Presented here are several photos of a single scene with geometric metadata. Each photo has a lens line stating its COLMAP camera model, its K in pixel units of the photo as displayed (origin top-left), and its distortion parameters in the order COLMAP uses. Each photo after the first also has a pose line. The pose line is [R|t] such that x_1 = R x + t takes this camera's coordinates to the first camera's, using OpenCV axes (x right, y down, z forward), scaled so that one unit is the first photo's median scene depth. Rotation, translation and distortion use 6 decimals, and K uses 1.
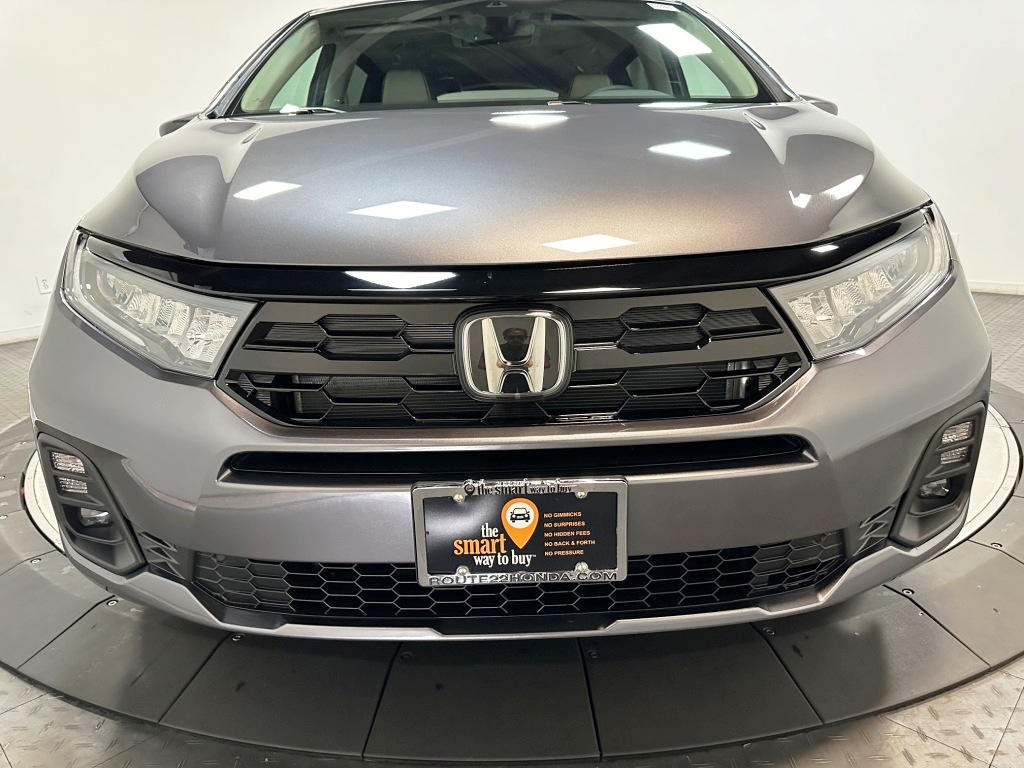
lens RADIAL K [[751.9, 0, 512.0], [0, 751.9, 384.0], [0, 0, 1]] dist [0.034418, -0.054689]
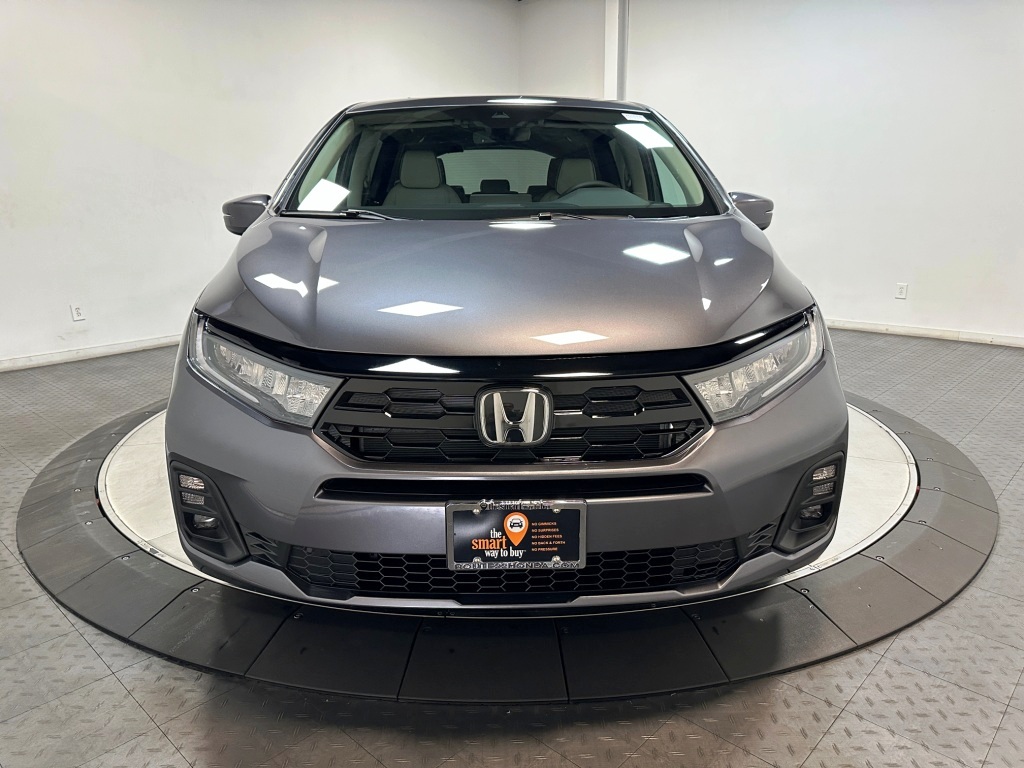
lens RADIAL K [[709.8, 0, 512.0], [0, 709.8, 384.0], [0, 0, 1]] dist [0.071067, -0.119094]
pose [[0.999666, 0.020968, 0.015119, -0.022570], [-0.020451, 0.999227, -0.033573, -0.052796], [-0.015811, 0.033253, 0.999322, -0.399511]]
